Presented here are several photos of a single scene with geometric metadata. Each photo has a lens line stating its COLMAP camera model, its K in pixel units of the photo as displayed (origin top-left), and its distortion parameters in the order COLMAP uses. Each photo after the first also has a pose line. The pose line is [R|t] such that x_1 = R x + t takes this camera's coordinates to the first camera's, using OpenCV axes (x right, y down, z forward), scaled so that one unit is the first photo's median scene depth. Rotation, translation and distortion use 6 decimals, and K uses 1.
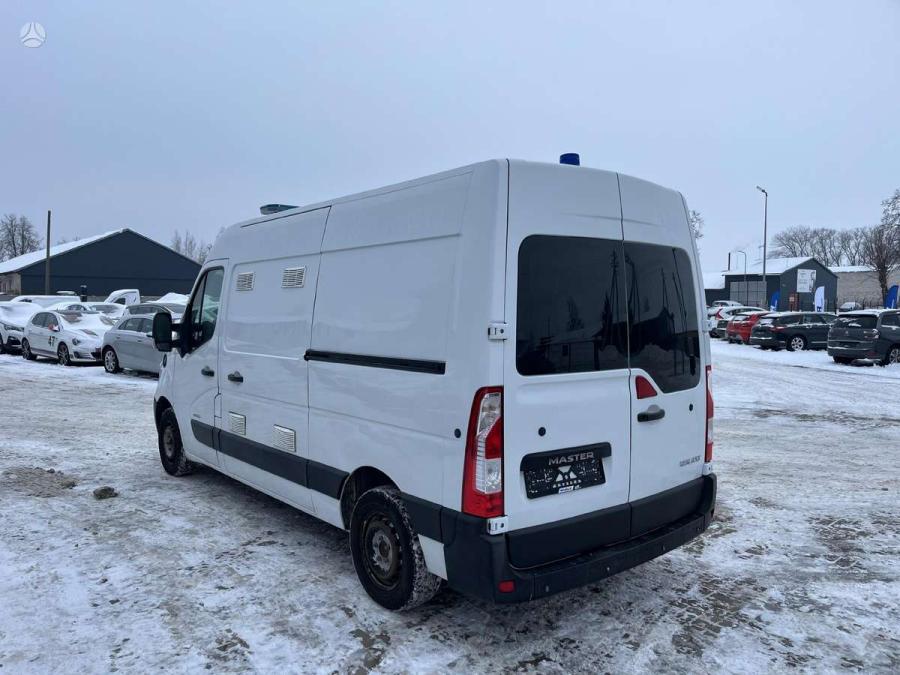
lens RADIAL K [[675.9, 0, 444.2], [0, 675.9, 347.1], [0, 0, 1]] dist [0.087196, -0.117336]
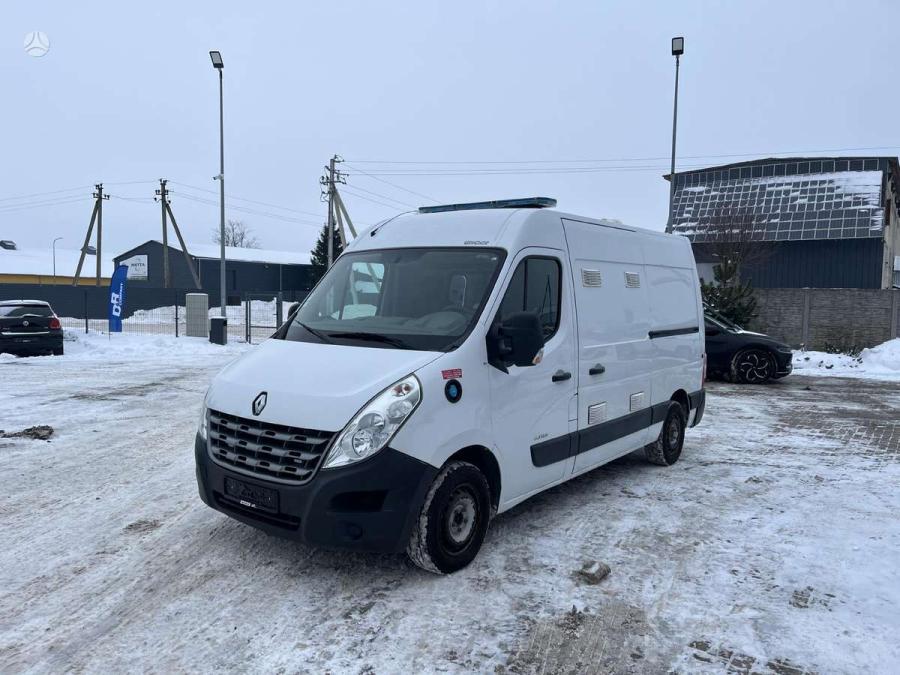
lens RADIAL K [[675.9, 0, 447.5], [0, 675.9, 341.6], [0, 0, 1]] dist [0.087196, -0.117336]
pose [[-0.222325, -0.071005, 0.972384, -1.629537], [0.044054, 0.995594, 0.082773, -0.123113], [-0.973977, 0.061239, -0.218217, 1.863861]]
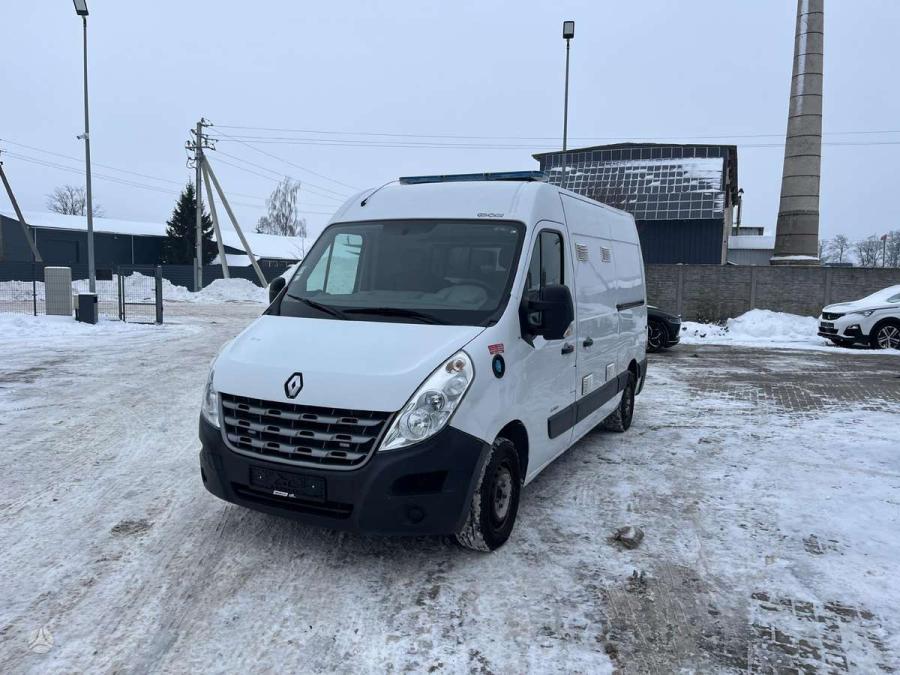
lens RADIAL K [[675.9, 0, 456.0], [0, 675.9, 334.4], [0, 0, 1]] dist [0.087196, -0.117336]
pose [[-0.423610, -0.090598, 0.901303, -1.521124], [0.037943, 0.992338, 0.117582, -0.130919], [-0.905050, 0.084007, -0.416926, 2.101972]]
